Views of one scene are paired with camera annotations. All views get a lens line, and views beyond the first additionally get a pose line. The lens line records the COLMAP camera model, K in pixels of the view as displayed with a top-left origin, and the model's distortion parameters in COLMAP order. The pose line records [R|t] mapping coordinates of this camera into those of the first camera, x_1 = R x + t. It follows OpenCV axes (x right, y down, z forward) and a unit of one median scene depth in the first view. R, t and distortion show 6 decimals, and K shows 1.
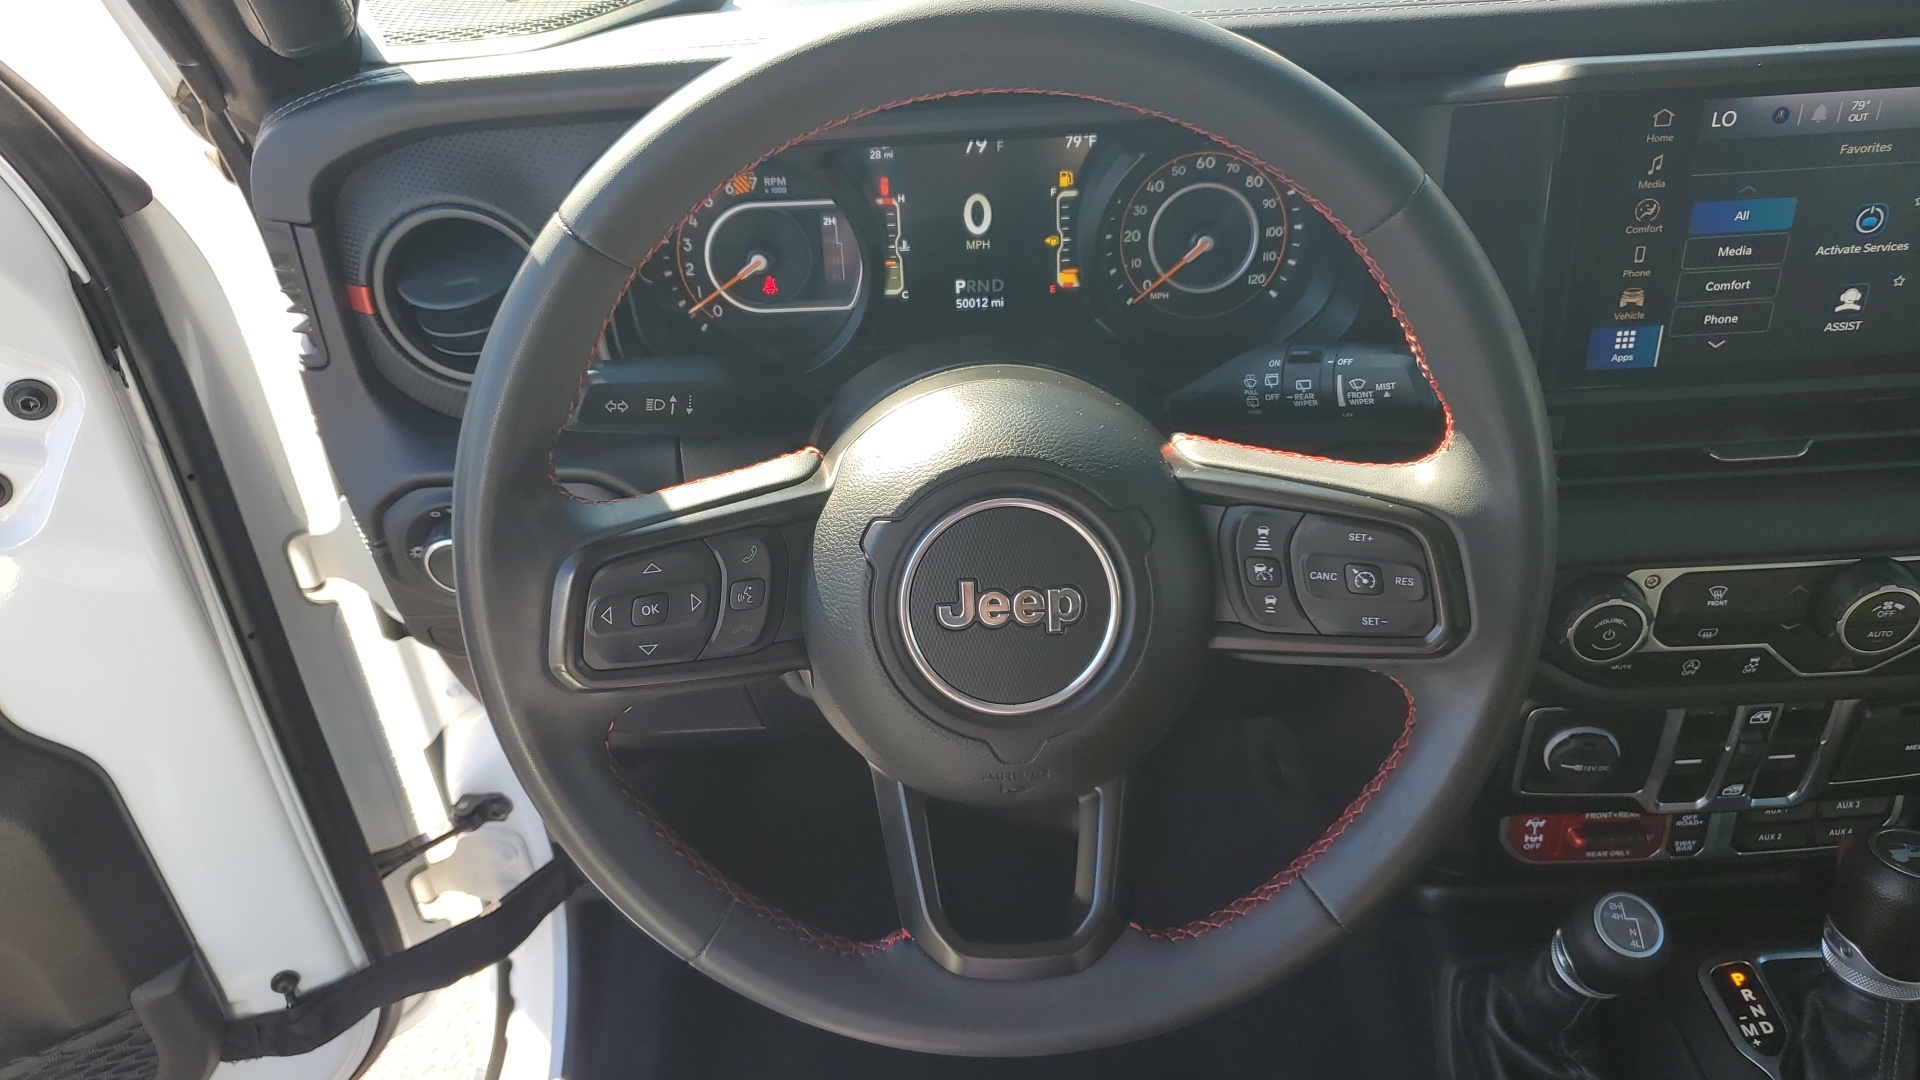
lens RADIAL K [[1520.2, 0, 960.0], [0, 1520.2, 540.0], [0, 0, 1]] dist [0.024358, 0.002196]
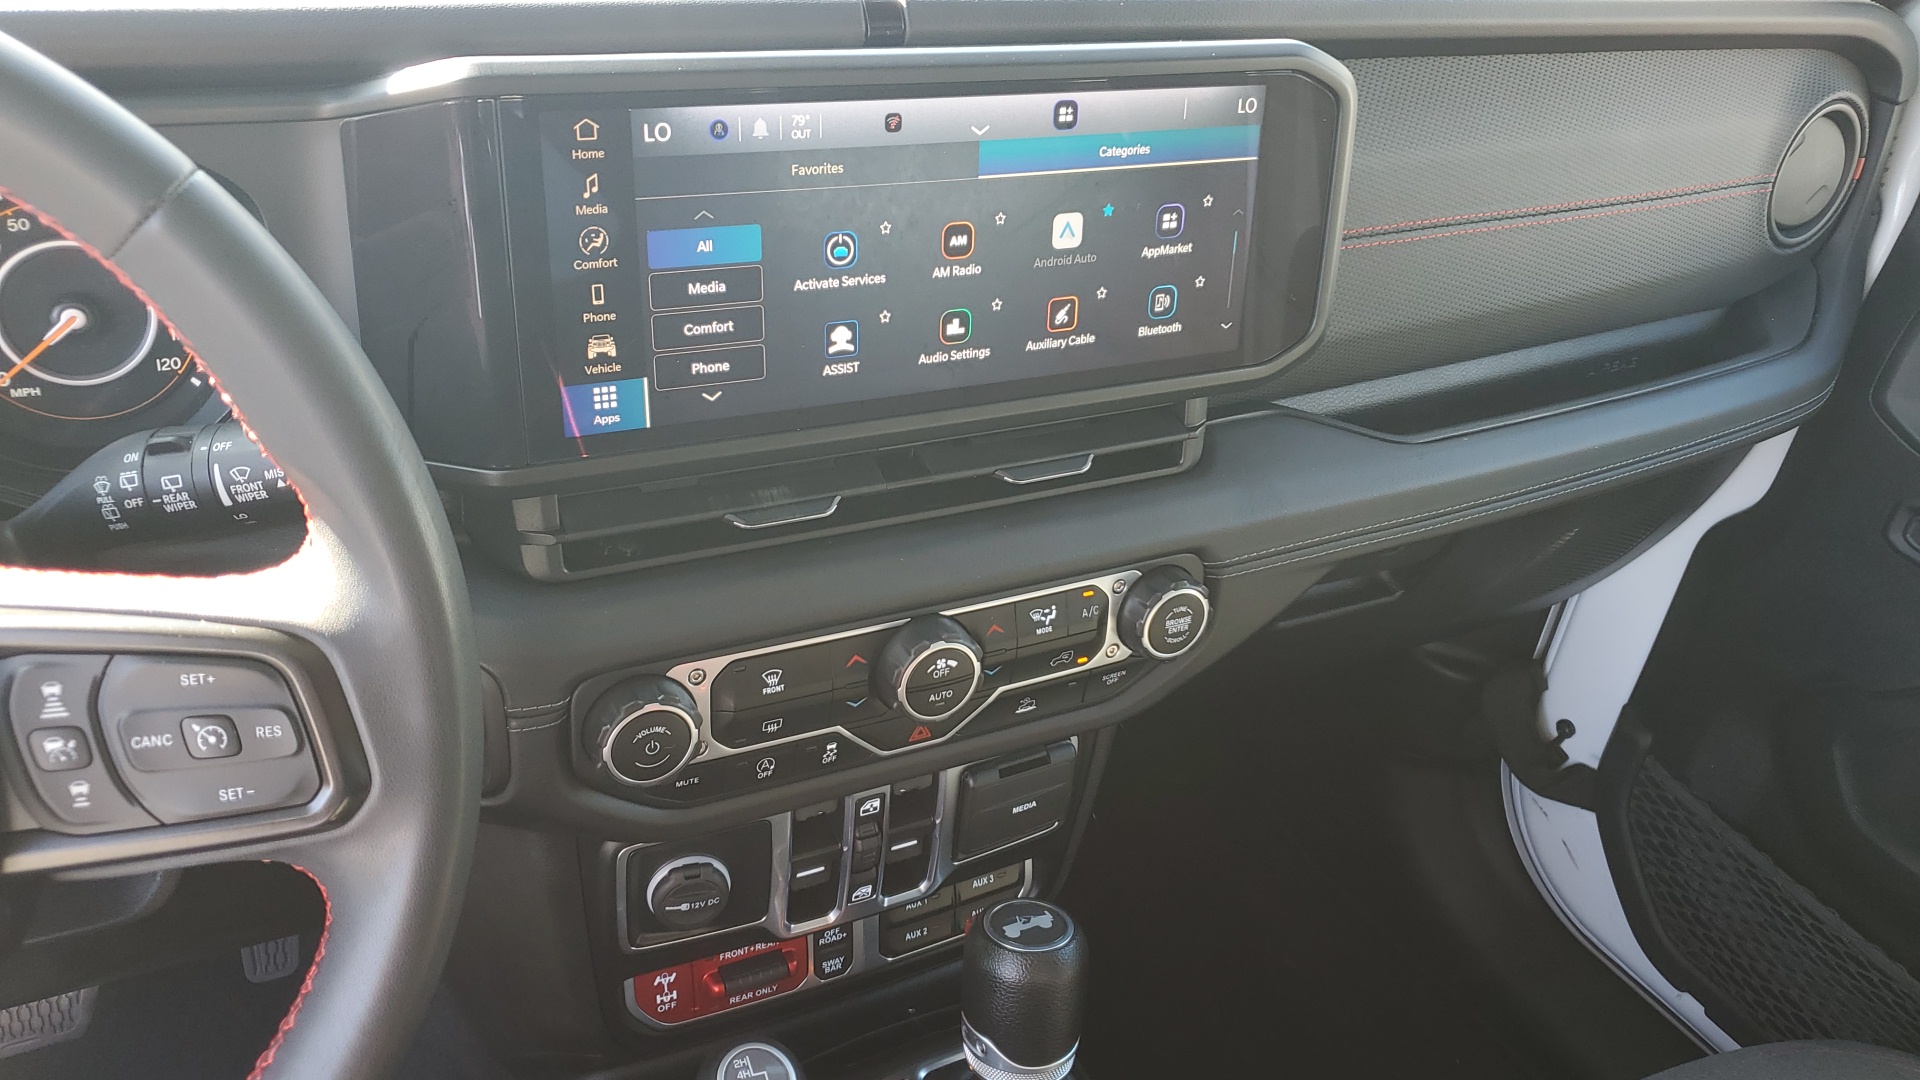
lens RADIAL K [[1494.7, 0, 930.5], [0, 1494.7, 539.9], [0, 0, 1]] dist [0.046748, 0.003500]
pose [[0.901811, -0.107322, 0.418592, 0.233600], [0.150624, 0.985987, -0.071707, 0.031730], [-0.405030, 0.127716, 0.905339, 0.181163]]
